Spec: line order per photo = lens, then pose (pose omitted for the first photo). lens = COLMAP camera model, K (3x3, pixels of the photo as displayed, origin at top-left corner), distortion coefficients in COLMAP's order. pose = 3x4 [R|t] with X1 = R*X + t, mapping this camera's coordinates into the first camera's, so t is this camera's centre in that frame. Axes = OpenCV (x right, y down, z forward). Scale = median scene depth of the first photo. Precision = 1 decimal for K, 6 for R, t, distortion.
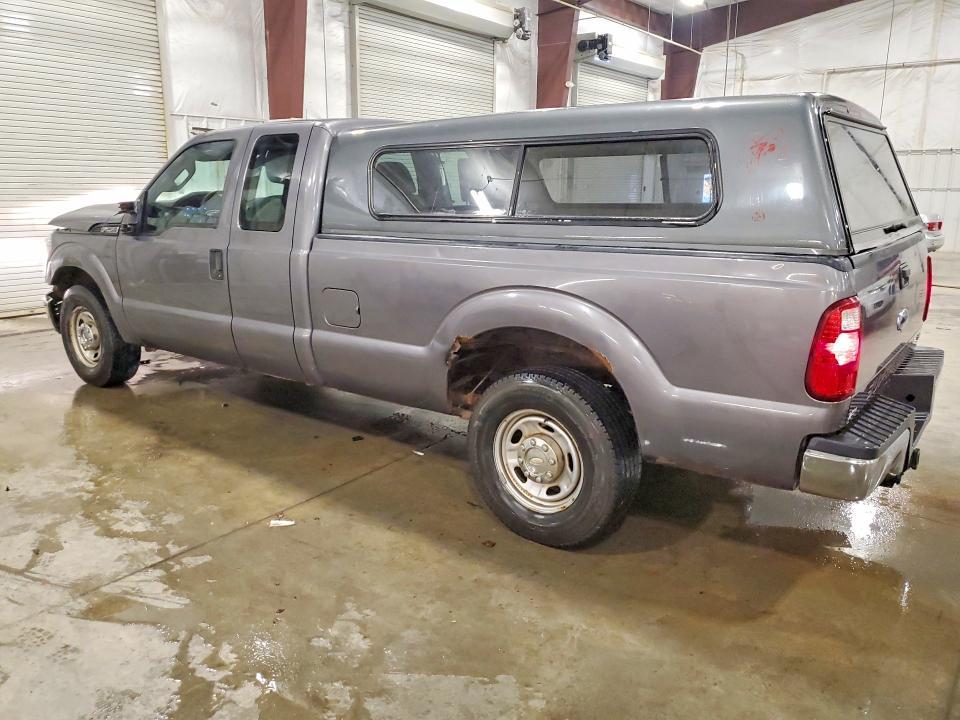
lens RADIAL K [[724.4, 0, 477.8], [0, 724.4, 361.5], [0, 0, 1]] dist [0.011027, 0.010517]
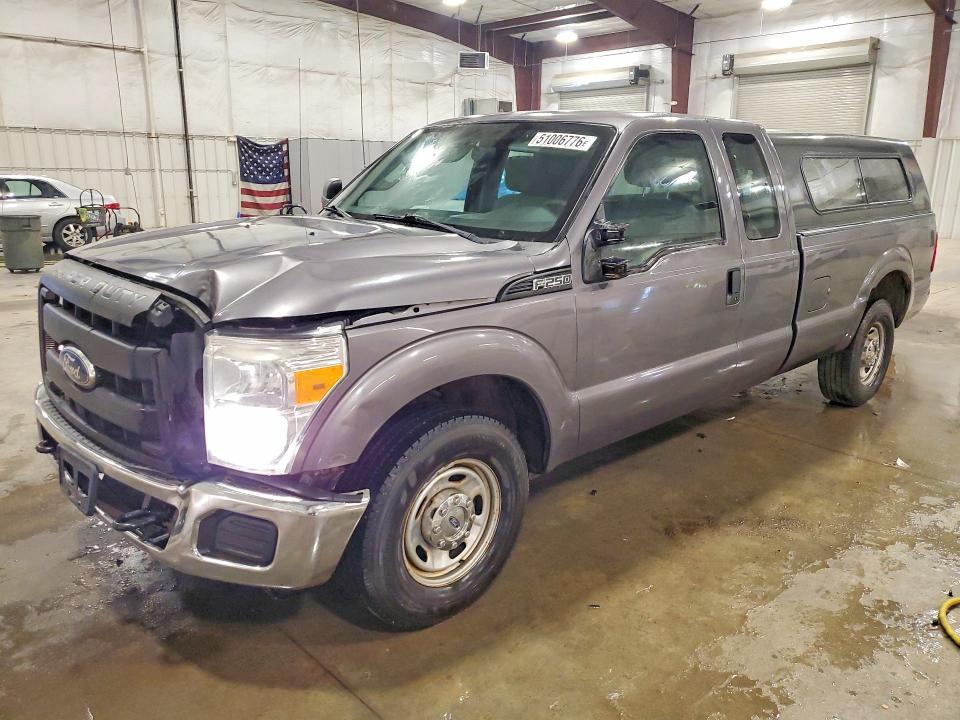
lens RADIAL K [[724.4, 0, 477.7], [0, 724.4, 356.4], [0, 0, 1]] dist [0.011027, 0.010517]
pose [[0.171826, -0.244442, 0.954318, -1.272059], [0.216239, 0.954459, 0.205544, -0.304515], [-0.961102, 0.171043, 0.216859, 1.143383]]
